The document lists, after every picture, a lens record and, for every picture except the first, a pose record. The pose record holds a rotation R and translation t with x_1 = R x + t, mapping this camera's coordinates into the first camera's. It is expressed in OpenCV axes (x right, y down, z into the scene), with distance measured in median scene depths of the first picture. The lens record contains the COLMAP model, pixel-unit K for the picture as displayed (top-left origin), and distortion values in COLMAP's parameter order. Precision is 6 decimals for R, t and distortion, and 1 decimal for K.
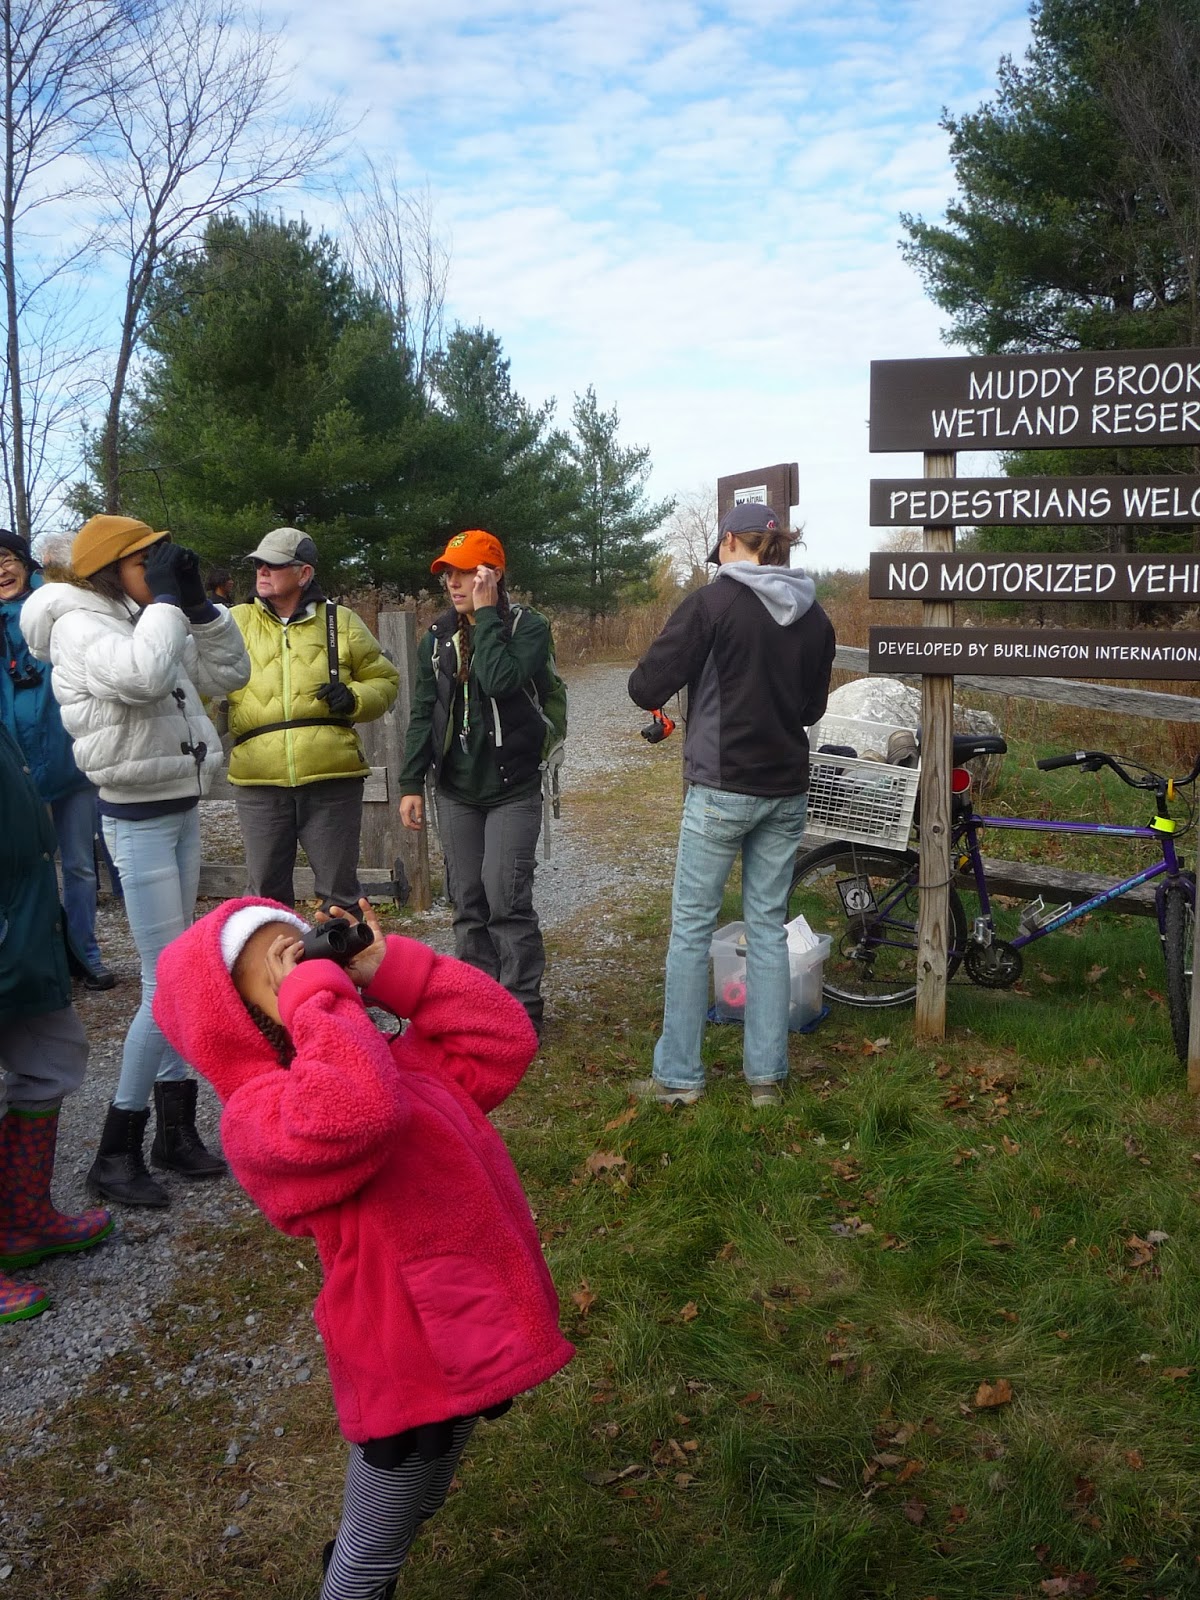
lens RADIAL K [[1569.2, 0, 599.5], [0, 1569.2, 792.9], [0, 0, 1]] dist [-0.096287, 0.175582]
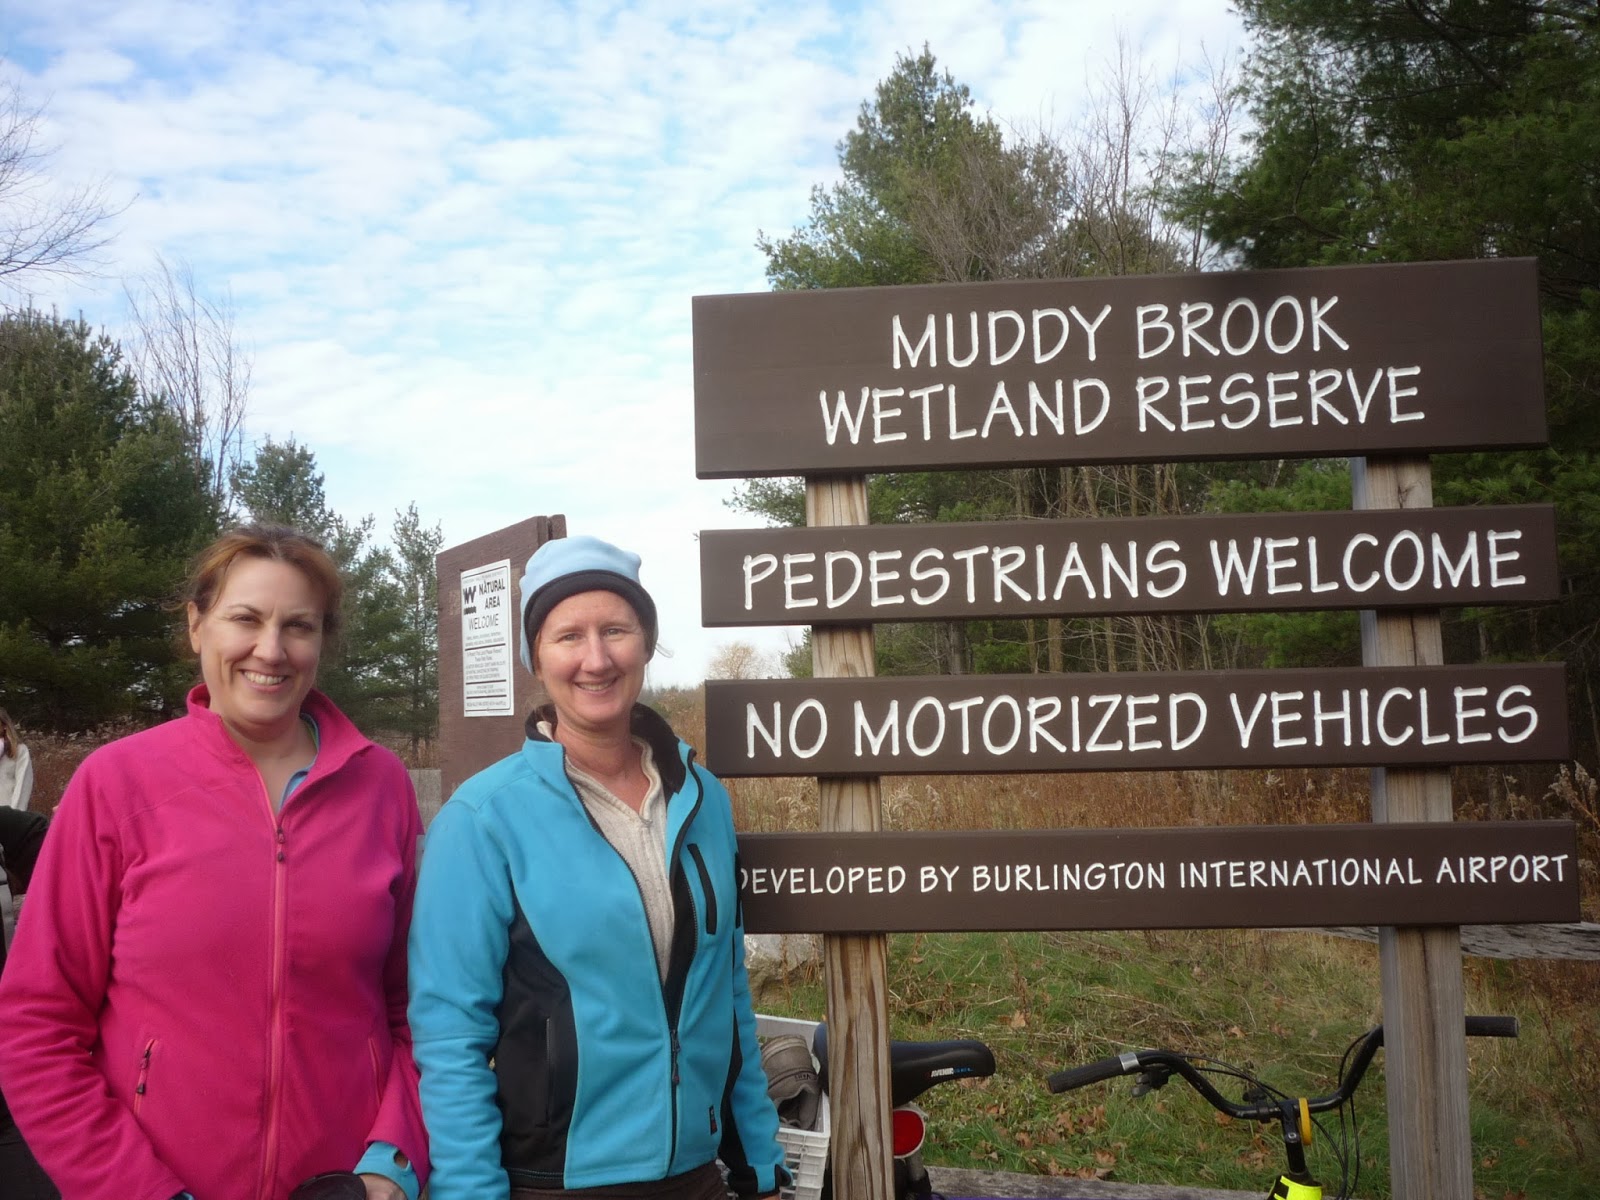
lens RADIAL K [[1569.2, 0, 795.7], [0, 1569.2, 592.9], [0, 0, 1]] dist [-0.096287, 0.175582]
pose [[0.973872, -0.008013, 0.226955, 0.092346], [0.053337, 0.979494, -0.194285, -0.086366], [-0.220745, 0.201314, 0.954329, 0.535296]]
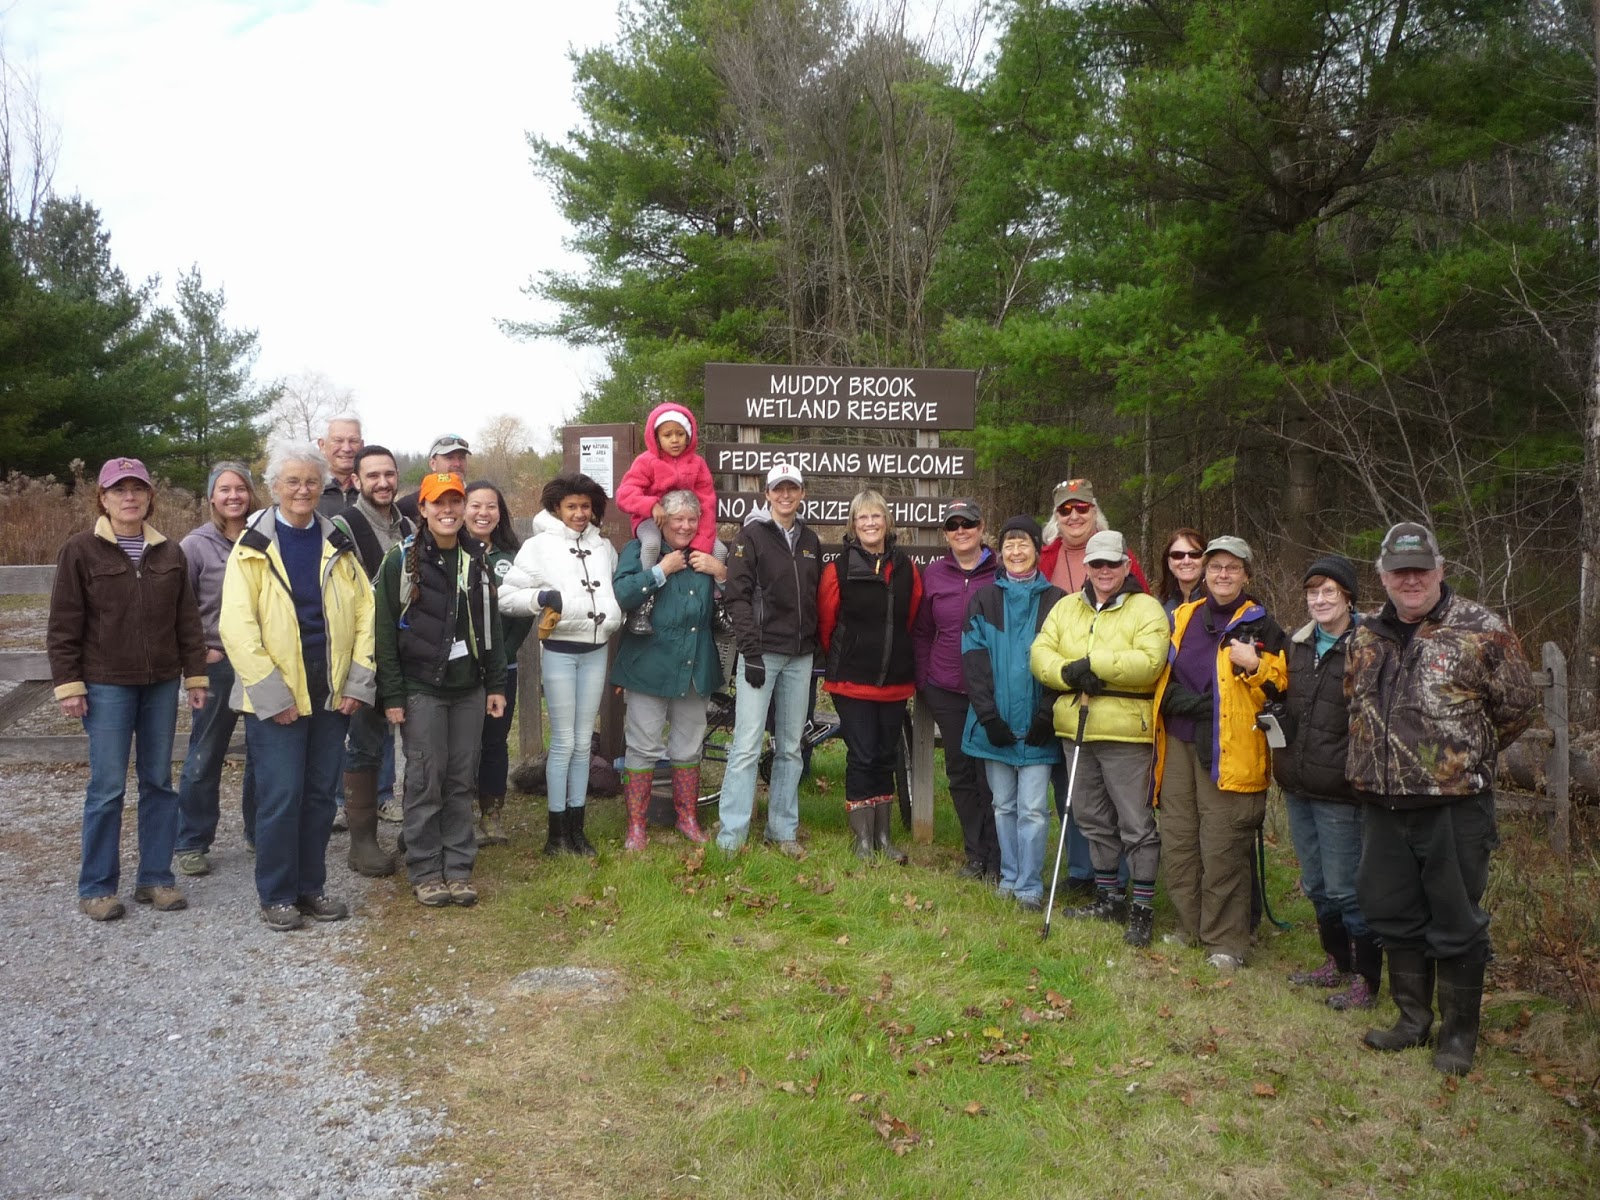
lens RADIAL K [[1569.2, 0, 795.7], [0, 1569.2, 592.9], [0, 0, 1]] dist [-0.096287, 0.175582]
pose [[0.927984, -0.006960, 0.372556, -0.308645], [0.026748, 0.998491, -0.047971, 0.017212], [-0.371659, 0.054481, 0.926769, -0.417271]]
